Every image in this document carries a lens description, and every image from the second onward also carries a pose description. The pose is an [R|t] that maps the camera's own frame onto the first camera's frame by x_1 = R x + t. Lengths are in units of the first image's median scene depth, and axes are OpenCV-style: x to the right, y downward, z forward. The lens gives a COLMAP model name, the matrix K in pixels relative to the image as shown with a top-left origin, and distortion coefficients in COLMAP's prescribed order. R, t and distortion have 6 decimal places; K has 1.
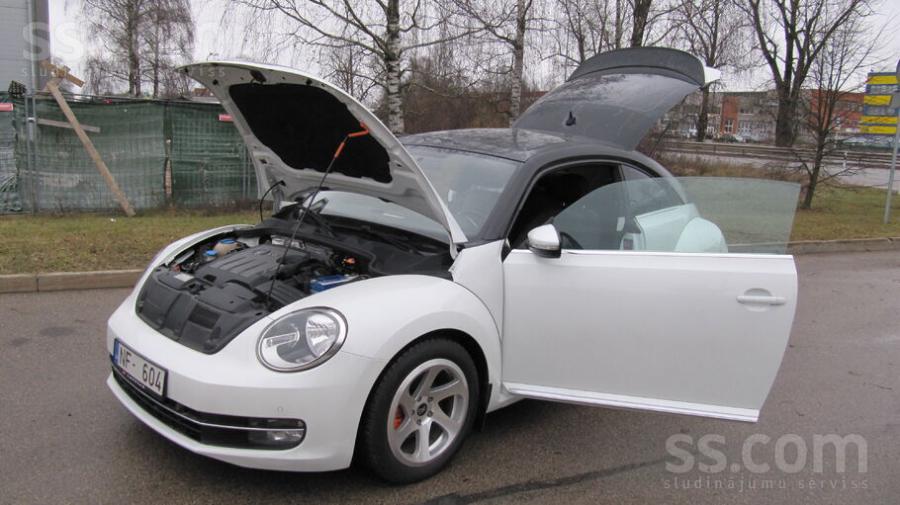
lens RADIAL K [[743.1, 0, 429.9], [0, 743.1, 252.7], [0, 0, 1]] dist [-0.052751, 0.034210]
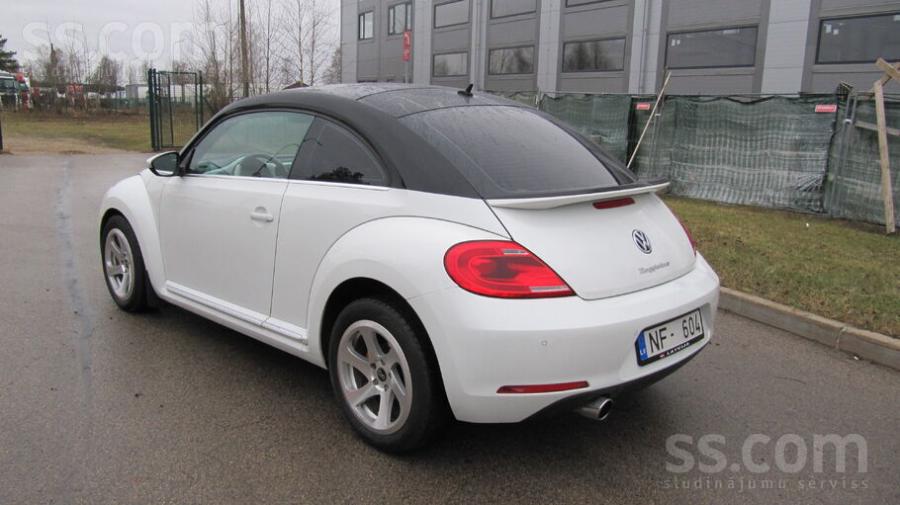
lens RADIAL K [[743.1, 0, 429.9], [0, 743.1, 252.7], [0, 0, 1]] dist [-0.052751, 0.034210]
pose [[-0.004494, 0.159694, -0.987156, 0.392816], [-0.205584, 0.965932, 0.157196, -0.046923], [0.978629, 0.203650, 0.028489, 0.414192]]
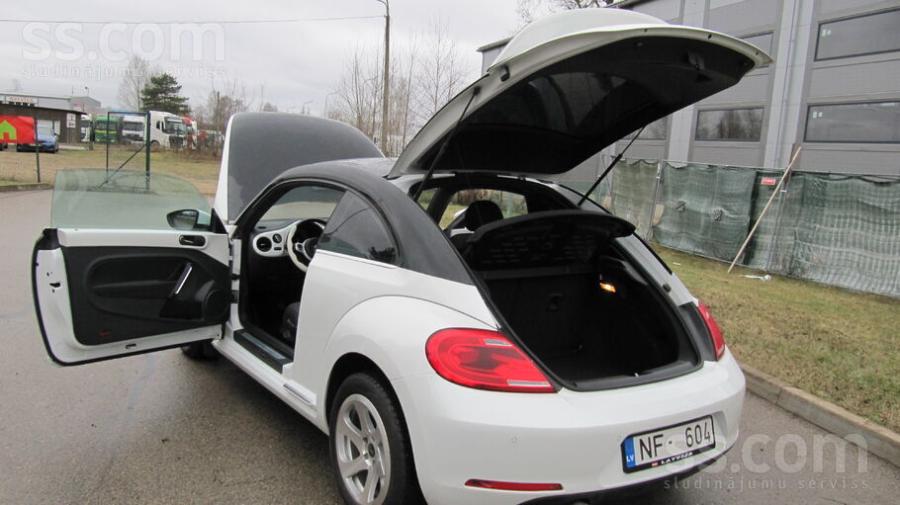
lens RADIAL K [[743.1, 0, 429.9], [0, 743.1, 252.7], [0, 0, 1]] dist [-0.052751, 0.034210]
pose [[-0.192697, 0.081160, -0.977896, 0.390893], [-0.251681, 0.959148, 0.129199, -0.067284], [0.948433, 0.271014, -0.164399, 0.456745]]
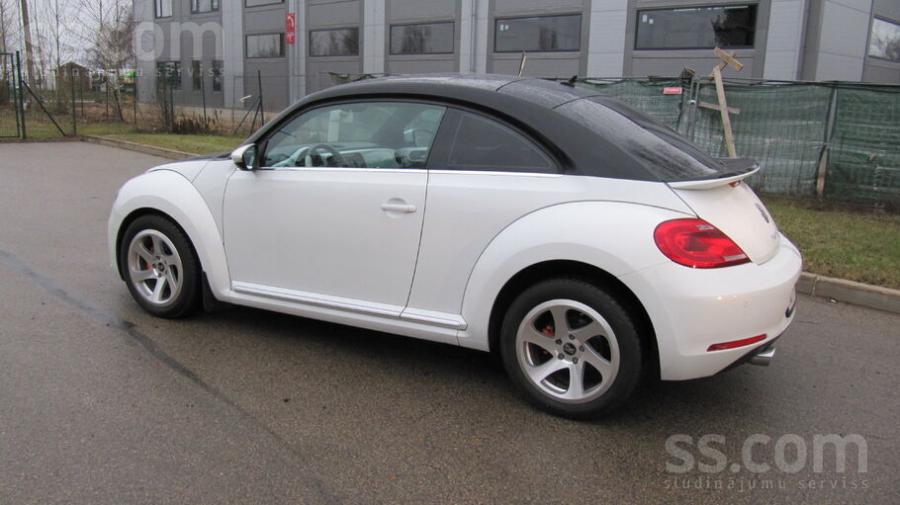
lens RADIAL K [[743.1, 0, 429.9], [0, 743.1, 252.7], [0, 0, 1]] dist [-0.052751, 0.034210]
pose [[0.285396, 0.175250, -0.942251, 0.385304], [-0.185735, 0.974615, 0.125013, -0.022424], [0.940240, 0.139330, 0.310702, 0.275861]]
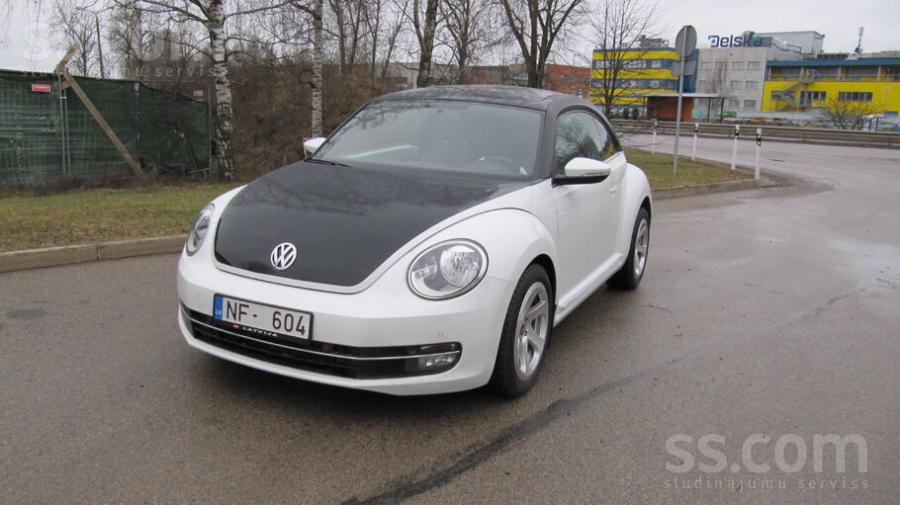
lens RADIAL K [[743.1, 0, 429.9], [0, 743.1, 252.7], [0, 0, 1]] dist [-0.052751, 0.034210]
pose [[0.946239, -0.073492, 0.315011, -0.127781], [0.063357, 0.997094, 0.042307, 0.010811], [-0.317204, -0.020075, 0.948145, -0.003665]]
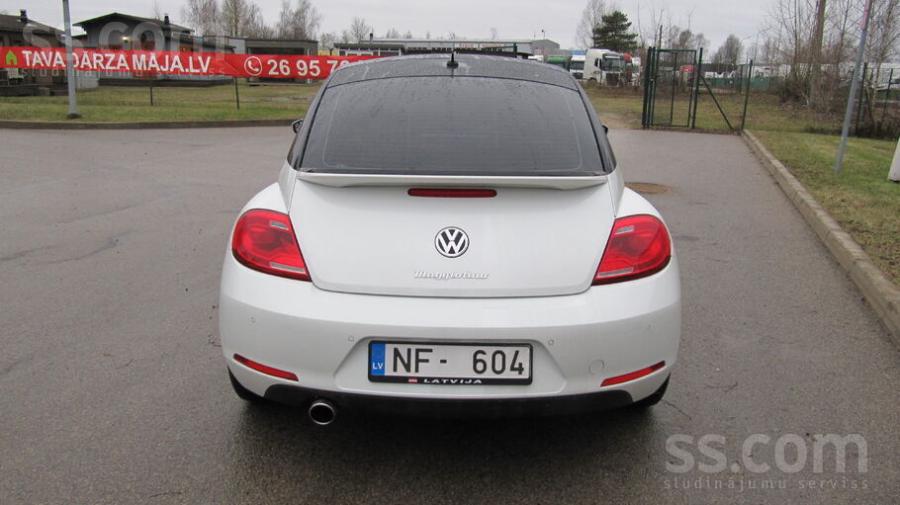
lens RADIAL K [[734.9, 0, 427.5], [0, 734.9, 253.4], [0, 0, 1]] dist [-0.038313, 0.018247]
pose [[-0.717743, 0.116750, -0.686450, 0.285810], [-0.176136, 0.923339, 0.341205, -0.092192], [0.673662, 0.365806, -0.642157, 0.622743]]
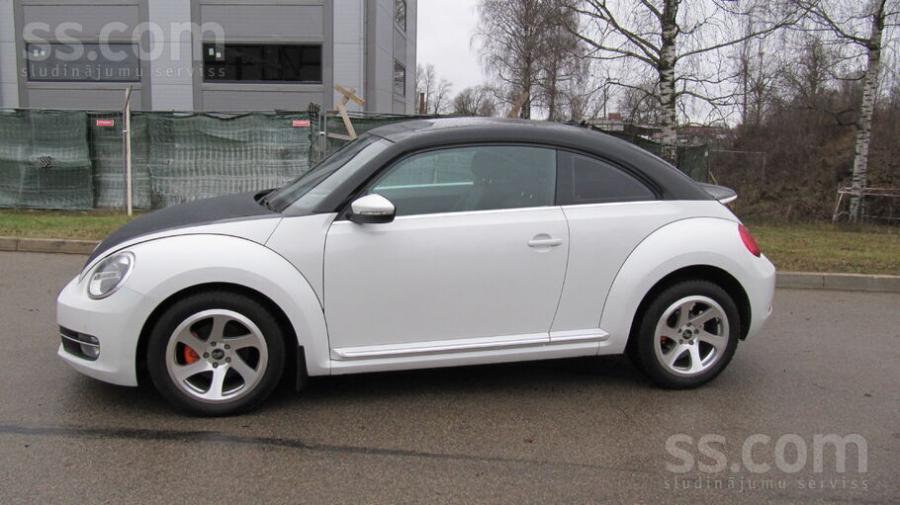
lens RADIAL K [[734.9, 0, 427.5], [0, 734.9, 253.4], [0, 0, 1]] dist [-0.038313, 0.018247]
pose [[0.852309, 0.064533, -0.519042, 0.221835], [-0.080278, 0.996741, -0.007897, 0.010852], [0.516841, 0.048399, 0.854712, 0.052248]]
